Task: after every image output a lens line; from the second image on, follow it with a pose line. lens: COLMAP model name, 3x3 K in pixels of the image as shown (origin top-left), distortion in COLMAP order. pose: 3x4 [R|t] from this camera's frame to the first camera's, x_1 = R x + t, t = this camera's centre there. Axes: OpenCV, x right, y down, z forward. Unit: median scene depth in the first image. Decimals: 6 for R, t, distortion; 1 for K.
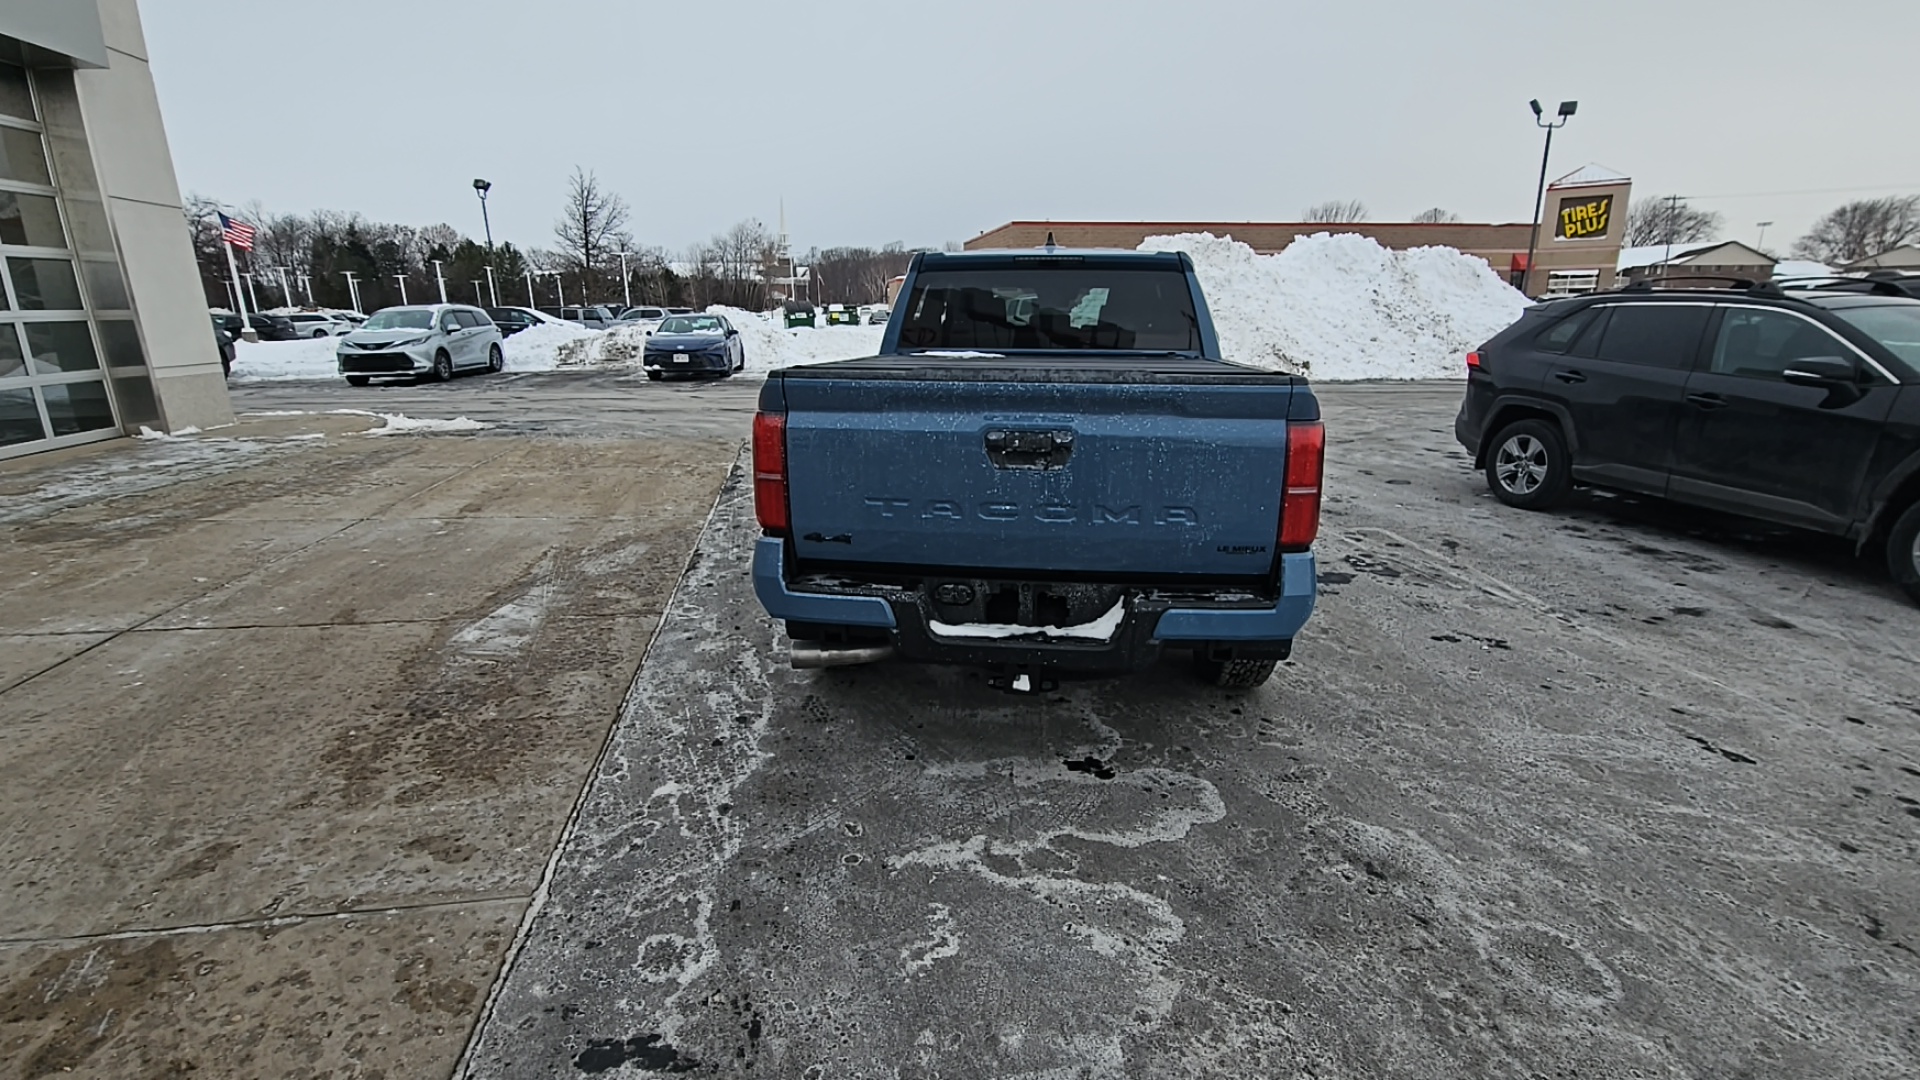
lens RADIAL K [[849.0, 0, 978.9], [0, 849.0, 558.8], [0, 0, 1]] dist [0.010641, -0.007476]
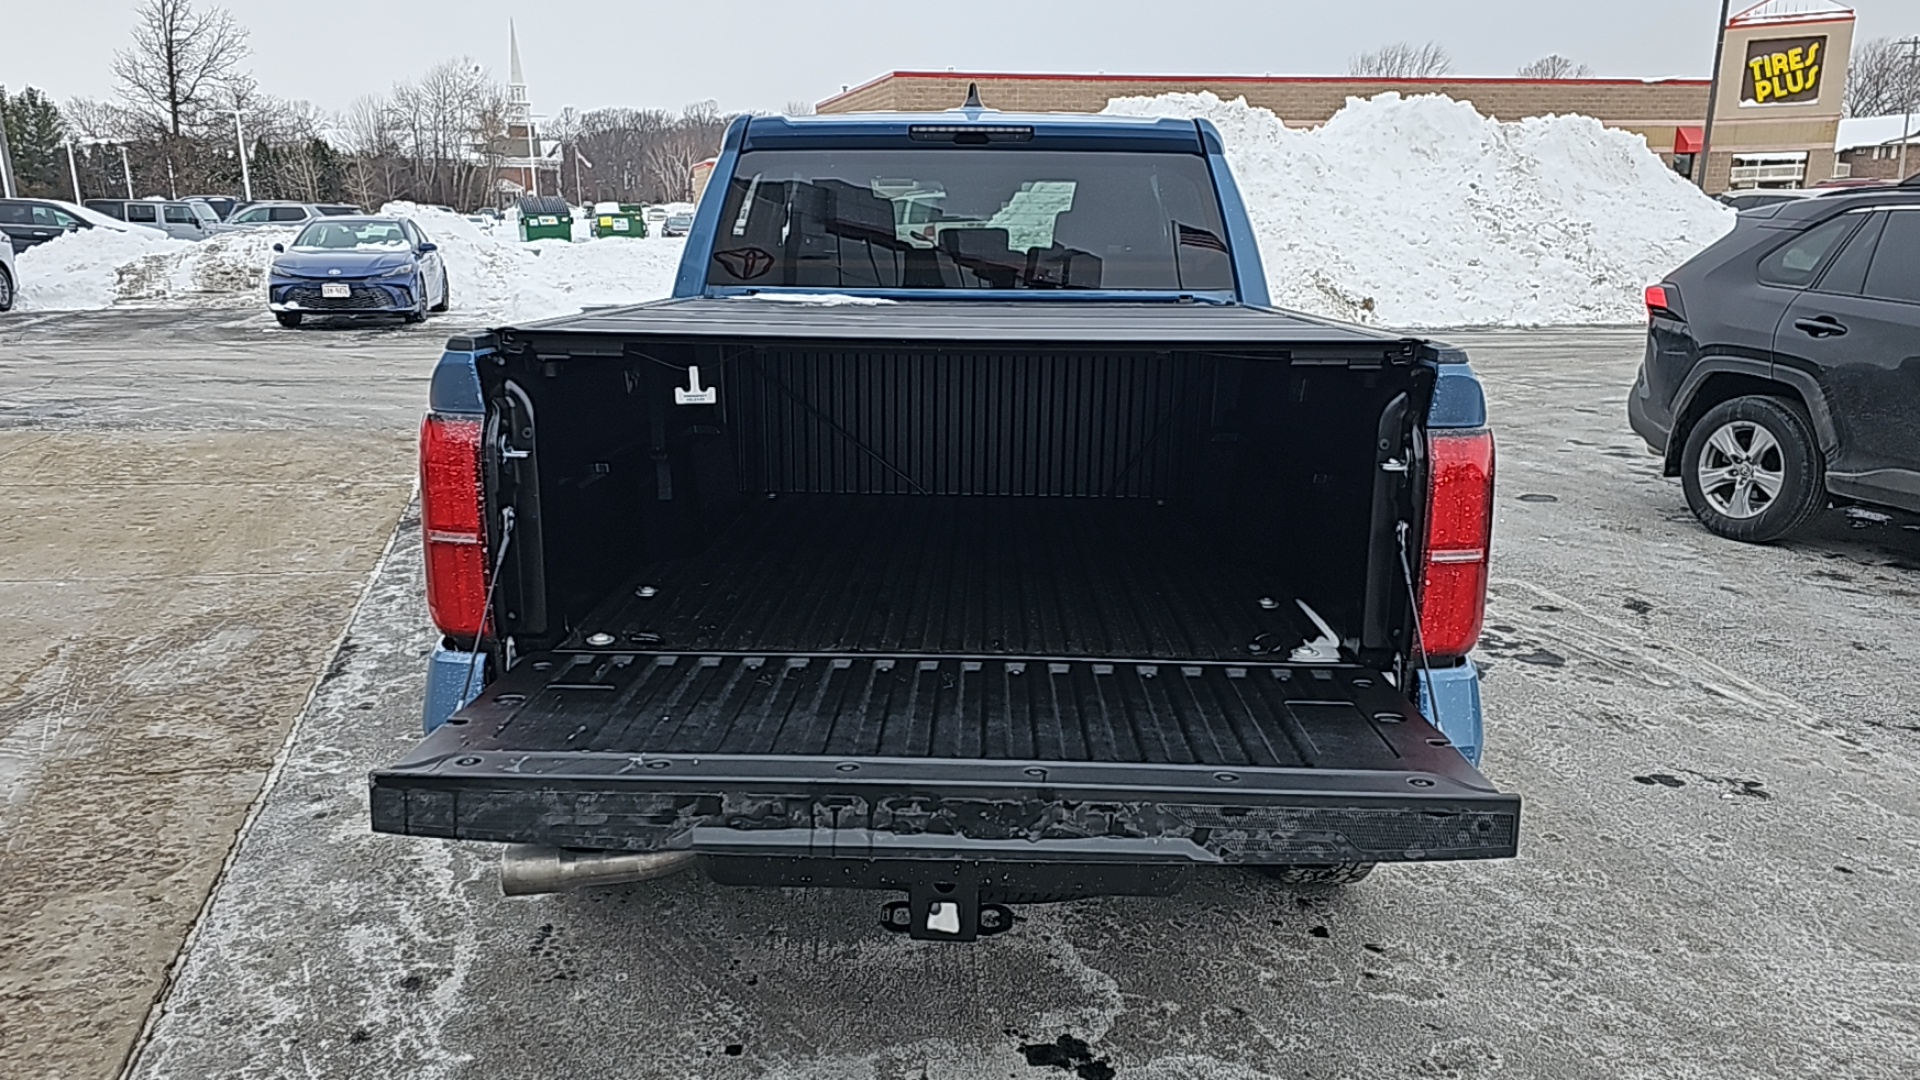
lens RADIAL K [[1362.2, 0, 948.5], [0, 1362.2, 579.3], [0, 0, 1]] dist [0.075873, -0.053600]
pose [[0.997167, -0.014396, 0.073827, -0.003737], [0.016199, 0.999584, -0.023881, -0.025235], [-0.073452, 0.025010, 0.996985, 0.075905]]
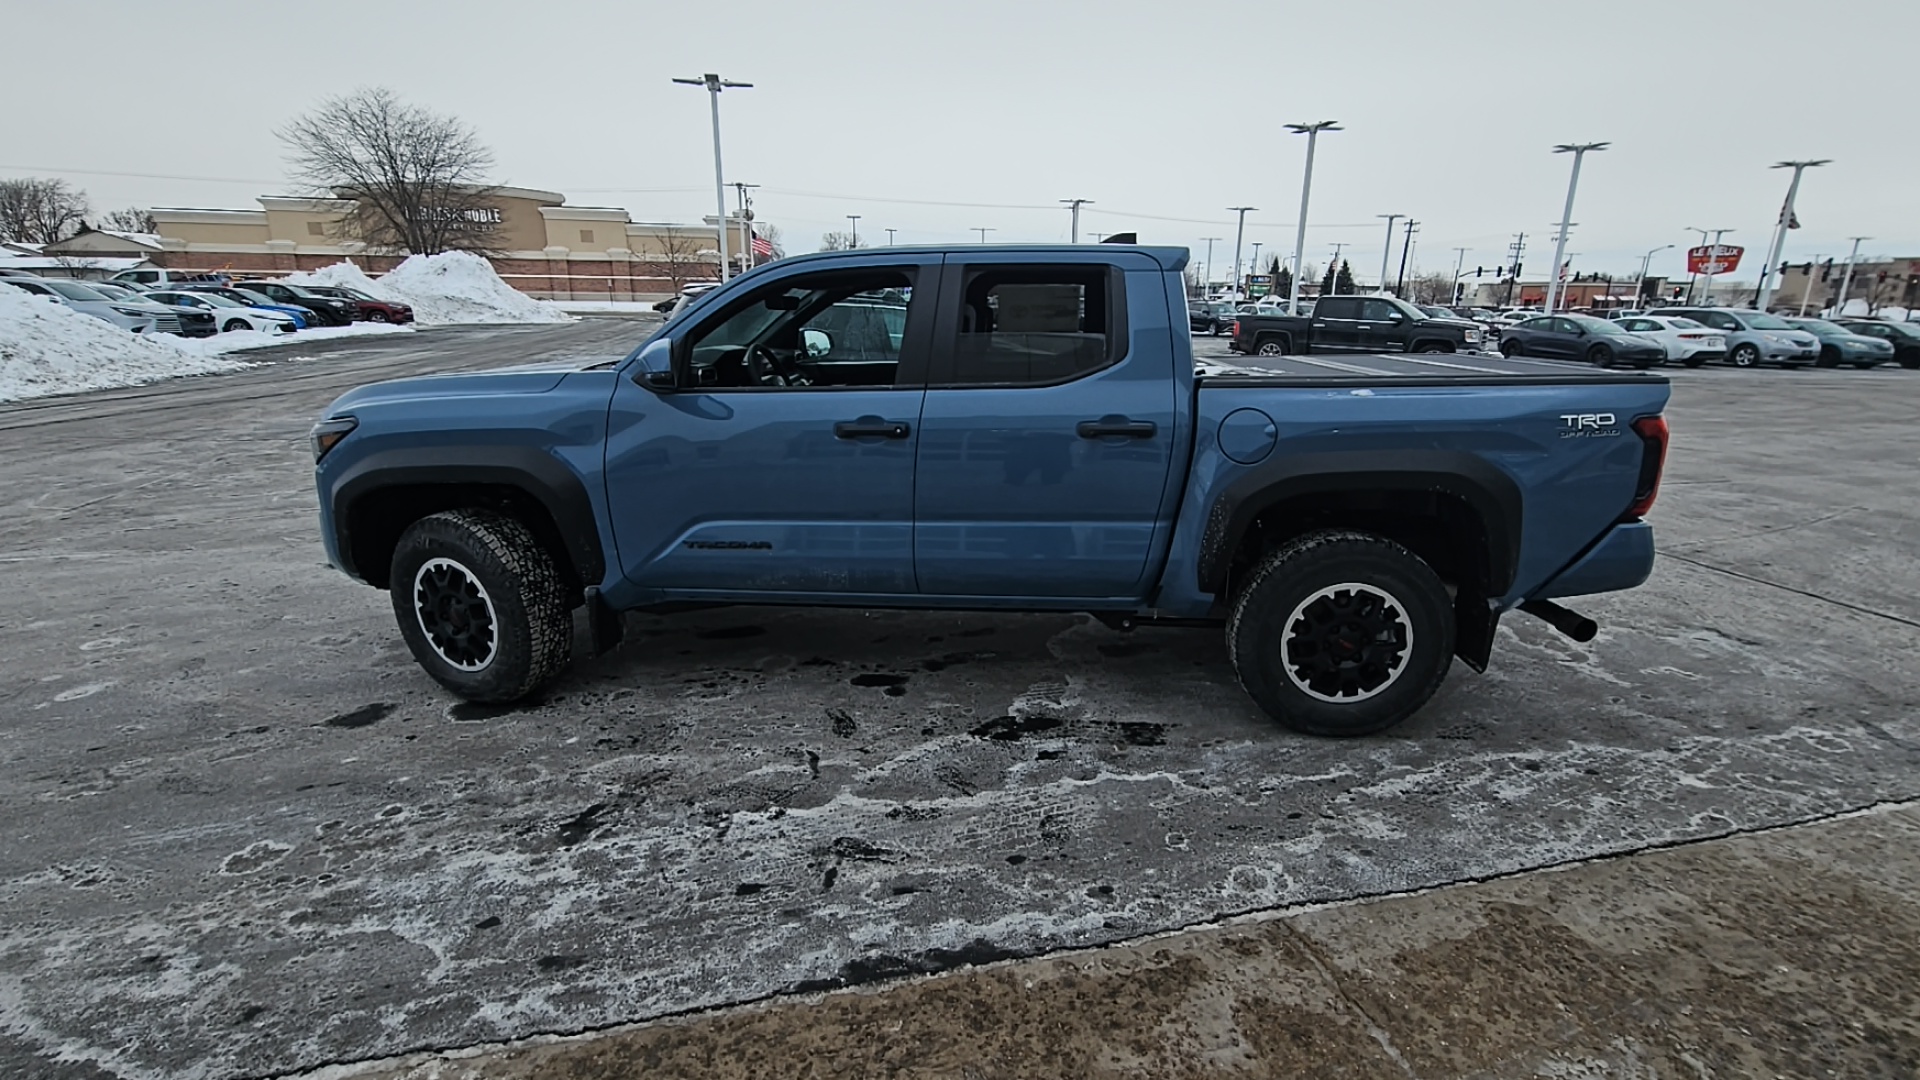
lens RADIAL K [[849.0, 0, 982.4], [0, 849.0, 553.9], [0, 0, 1]] dist [0.010641, -0.007476]
pose [[-0.042057, -0.280920, 0.958809, -0.747687], [0.270284, 0.920677, 0.281603, -0.310327], [-0.961862, 0.270994, 0.037207, 1.026937]]
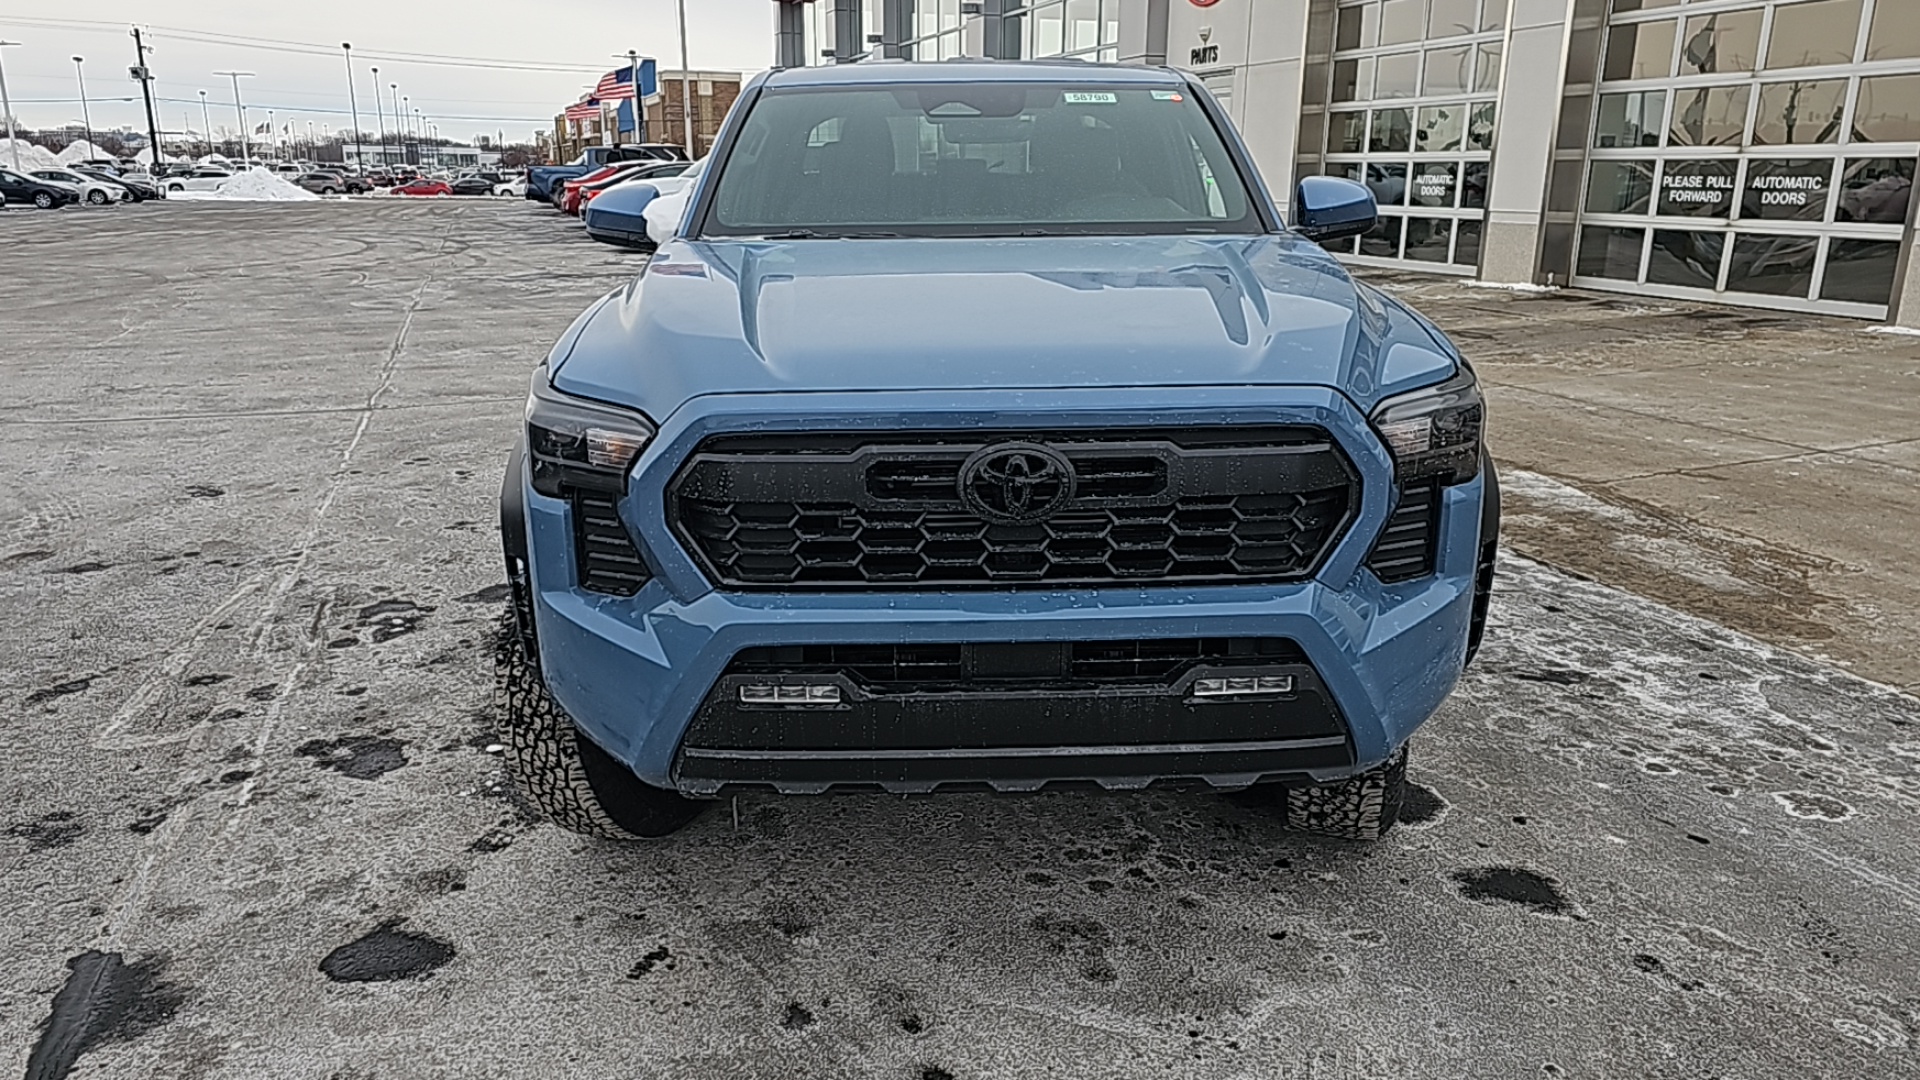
lens RADIAL K [[1362.2, 0, 969.7], [0, 1362.2, 543.6], [0, 0, 1]] dist [0.075873, -0.053600]
pose [[-0.991228, 0.040822, -0.125704, 0.221953], [-0.031829, 0.849383, 0.526816, -0.578224], [0.128276, 0.526195, -0.840633, 1.989211]]
